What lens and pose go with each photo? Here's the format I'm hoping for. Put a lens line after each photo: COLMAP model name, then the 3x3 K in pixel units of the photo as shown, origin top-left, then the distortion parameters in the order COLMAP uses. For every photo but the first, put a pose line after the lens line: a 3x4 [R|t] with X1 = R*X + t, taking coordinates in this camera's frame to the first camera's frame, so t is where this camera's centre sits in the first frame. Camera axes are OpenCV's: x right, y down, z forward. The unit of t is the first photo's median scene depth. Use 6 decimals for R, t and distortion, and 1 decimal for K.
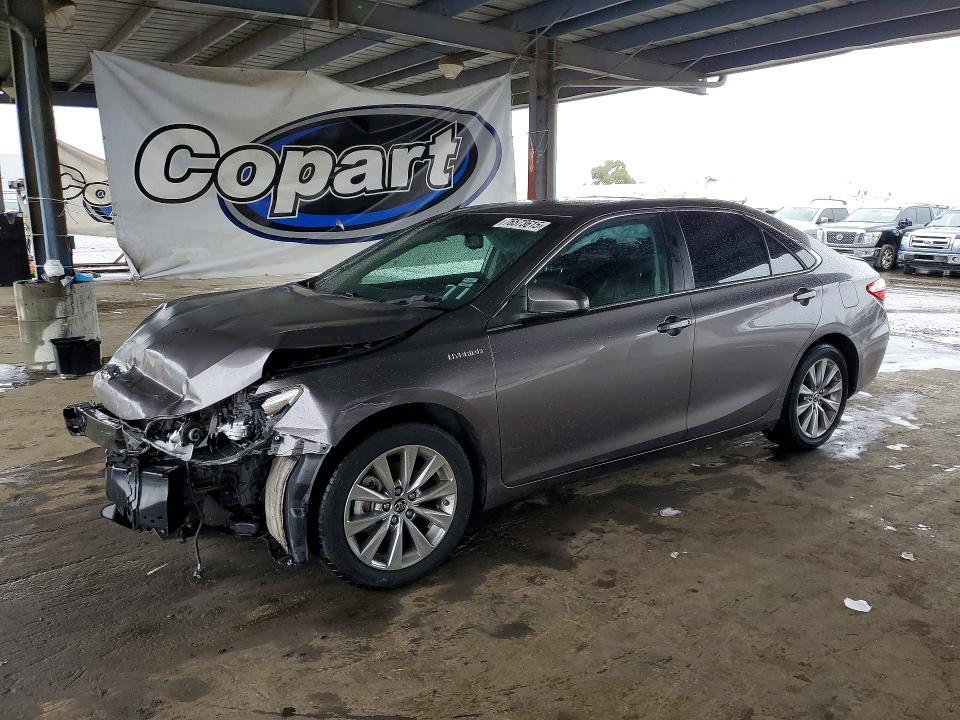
lens RADIAL K [[757.3, 0, 479.6], [0, 757.3, 358.2], [0, 0, 1]] dist [-0.013729, 0.022785]
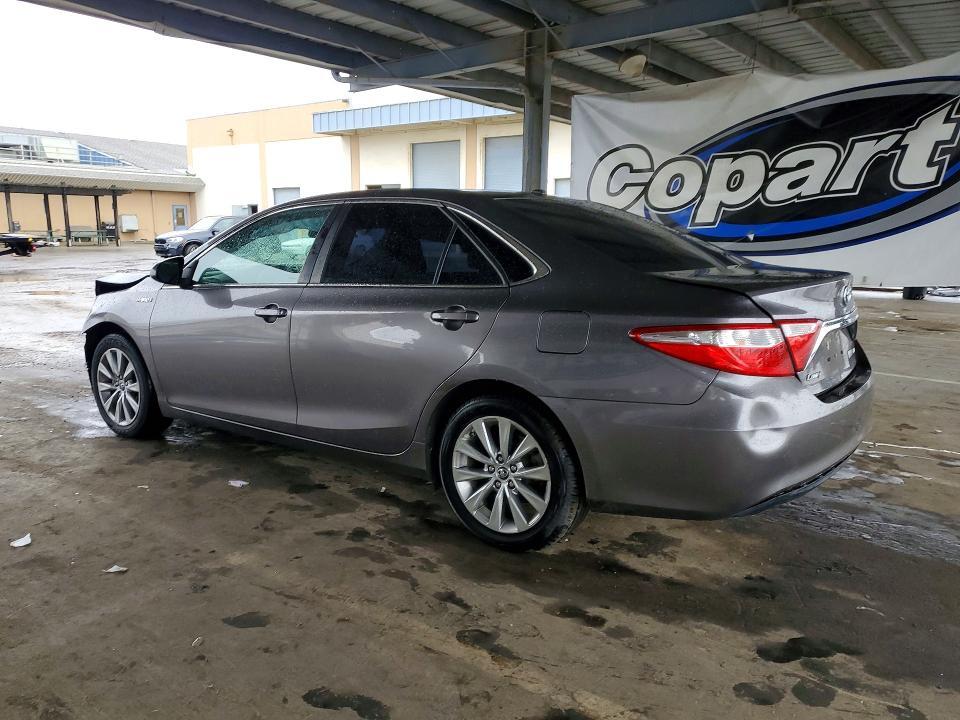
lens RADIAL K [[757.3, 0, 481.4], [0, 757.3, 364.3], [0, 0, 1]] dist [-0.013729, 0.022785]
pose [[0.312080, 0.160672, -0.936371, 0.607322], [-0.187747, 0.976589, 0.105000, -0.061697], [0.931320, 0.143032, 0.334940, 0.431924]]
